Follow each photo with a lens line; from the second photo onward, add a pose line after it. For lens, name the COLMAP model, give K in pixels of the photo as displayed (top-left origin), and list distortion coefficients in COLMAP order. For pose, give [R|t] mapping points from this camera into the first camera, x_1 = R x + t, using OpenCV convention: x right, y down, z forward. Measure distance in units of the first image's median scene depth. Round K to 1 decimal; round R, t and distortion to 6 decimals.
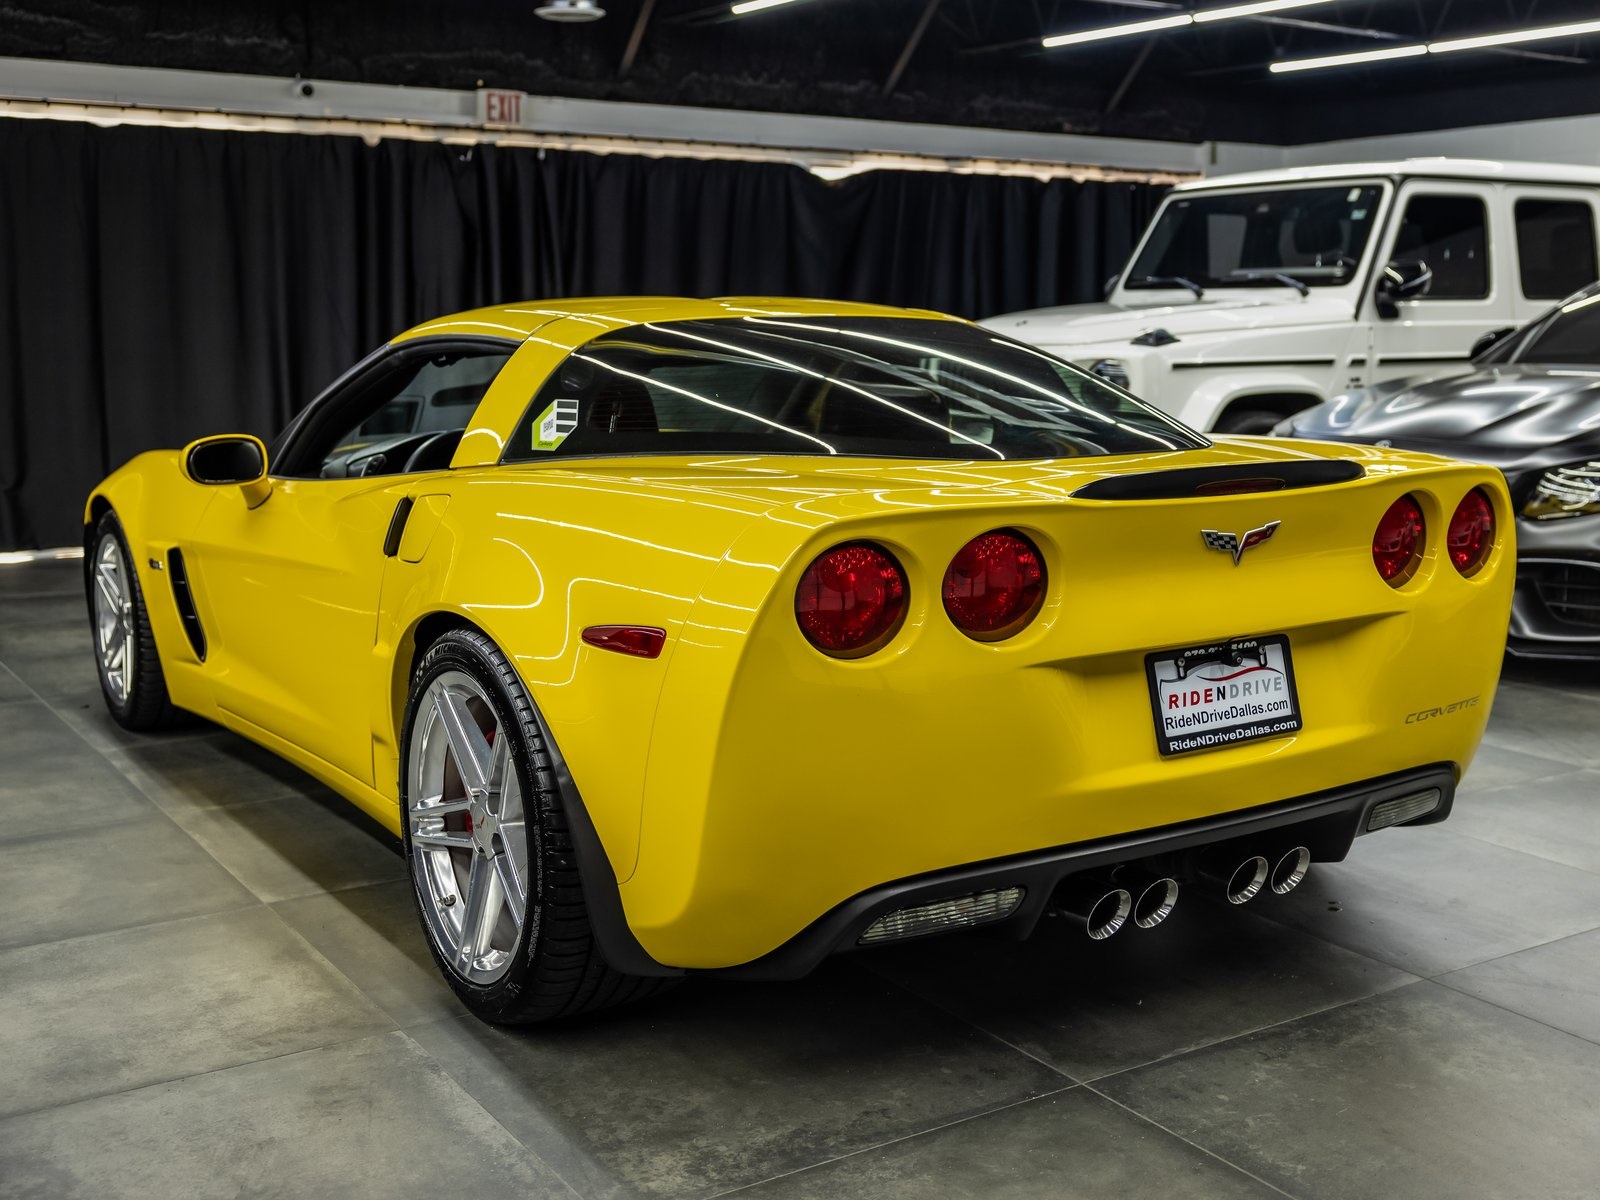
lens RADIAL K [[1716.7, 0, 800.0], [0, 1716.7, 600.0], [0, 0, 1]] dist [0.009383, 0.023334]
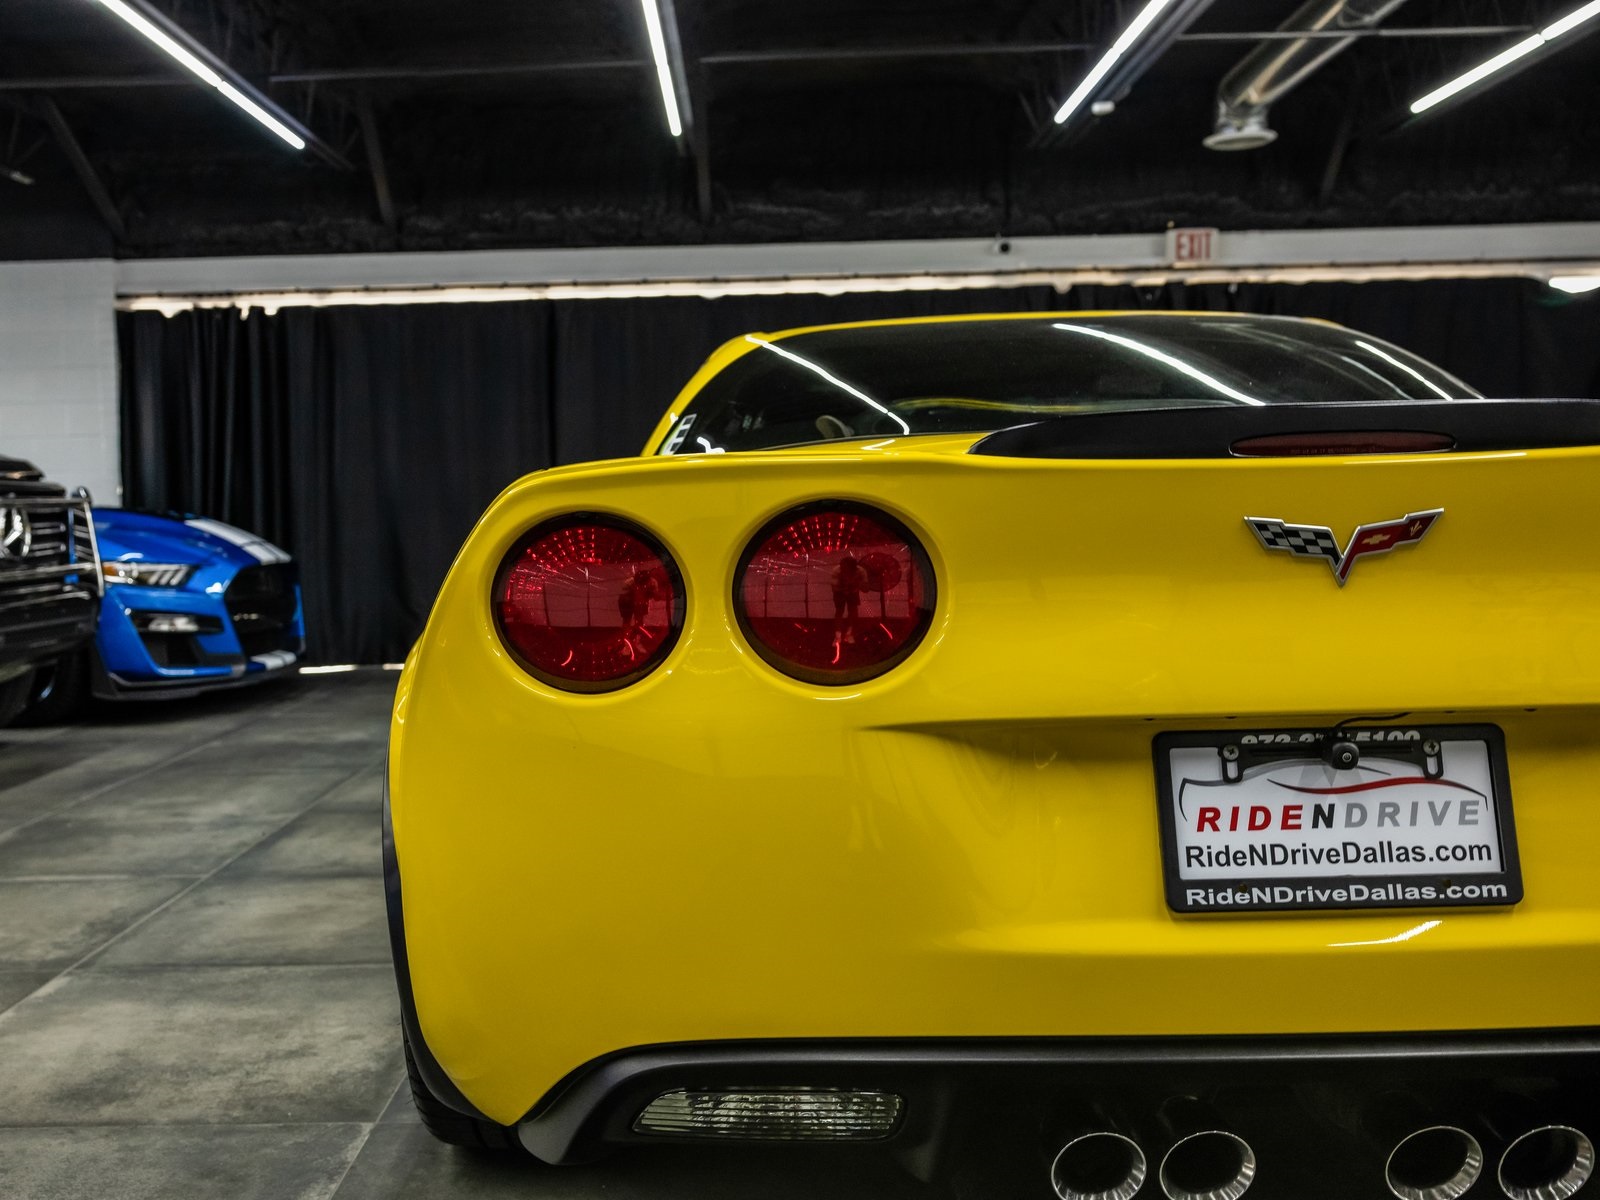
lens RADIAL K [[1497.2, 0, 728.8], [0, 1497.2, 602.9], [0, 0, 1]] dist [-0.008877, 0.017950]
pose [[0.839217, 0.019118, -0.543461, 0.334277], [-0.067421, 0.995329, -0.069099, 0.030697], [0.539601, 0.094629, 0.836586, 0.462864]]
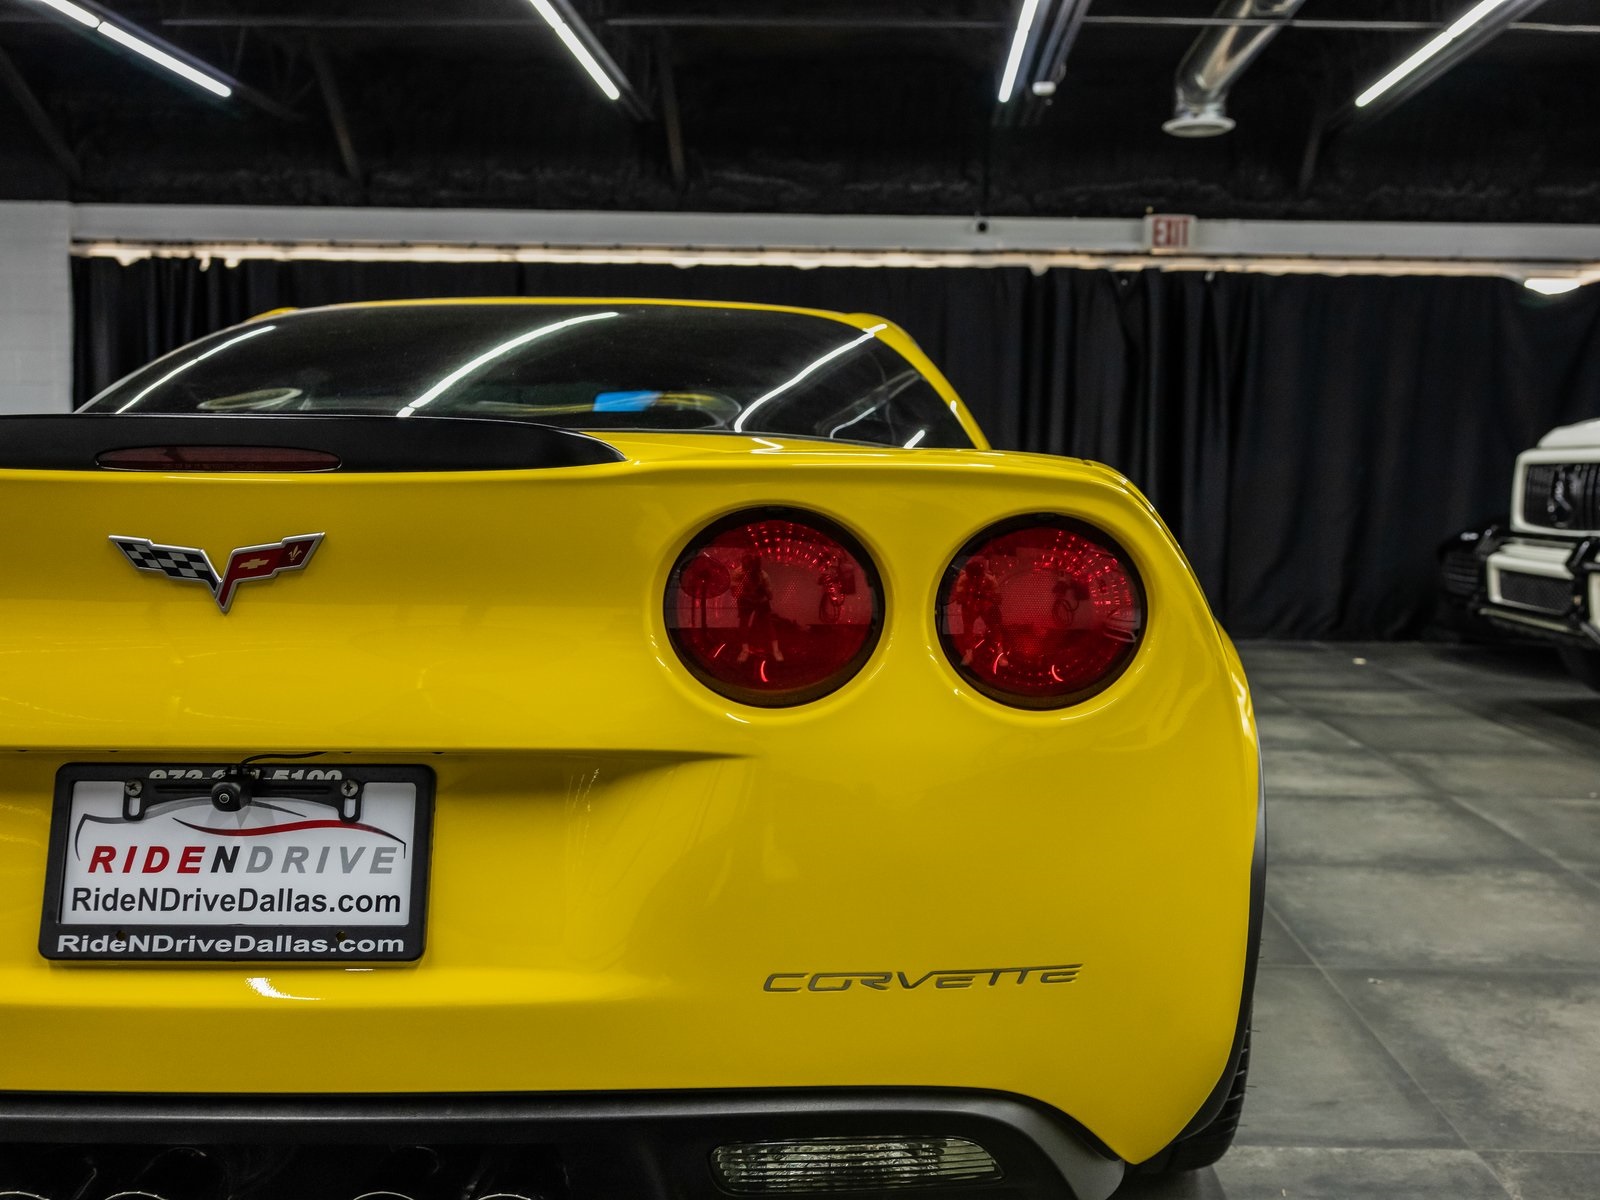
lens RADIAL K [[1496.9, 0, 885.2], [0, 1496.9, 603.3], [0, 0, 1]] dist [-0.009920, 0.024319]
pose [[0.851256, 0.057838, -0.521554, 0.624528], [-0.098801, 0.993797, -0.051050, -0.018779], [0.515366, 0.094986, 0.851690, 0.684918]]
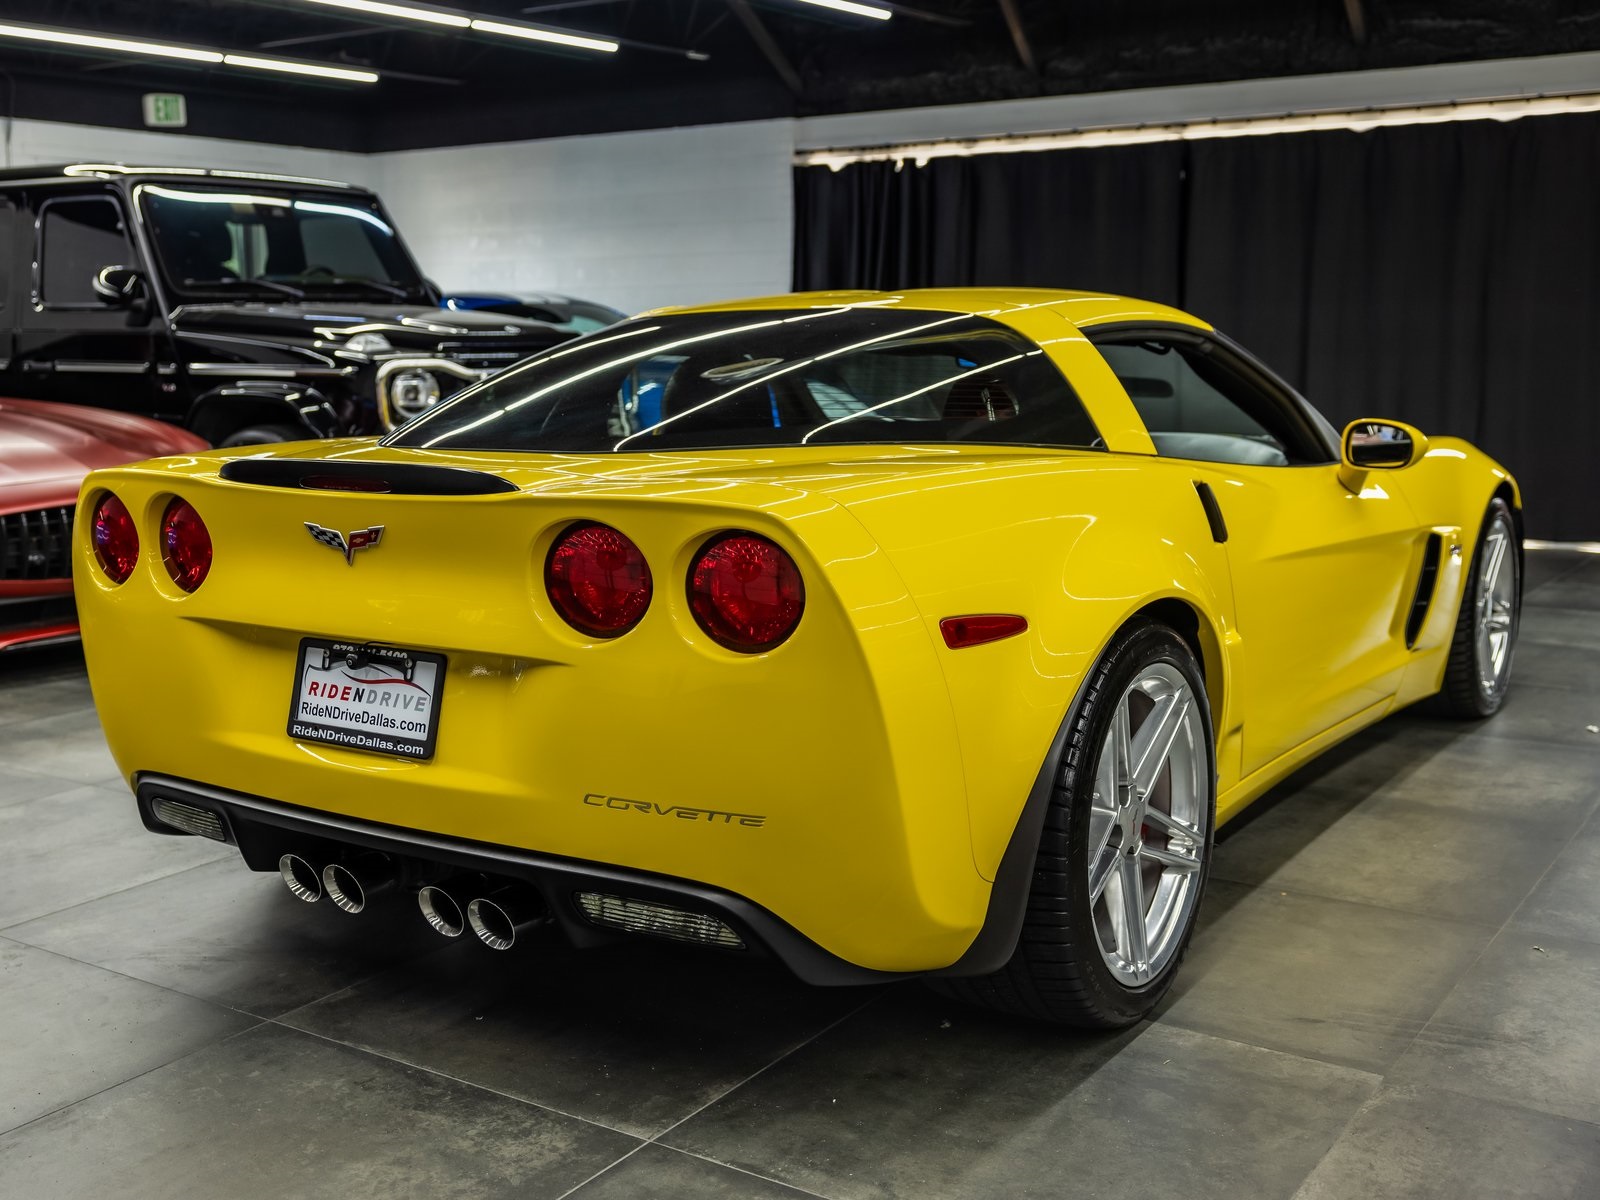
lens RADIAL K [[1675.2, 0, 800.0], [0, 1675.2, 600.0], [0, 0, 1]] dist [0.009767, 0.000673]
pose [[0.435920, 0.145785, -0.888099, 1.151184], [-0.139196, 0.985840, 0.093506, -0.118692], [0.889156, 0.082858, 0.450040, 0.761974]]
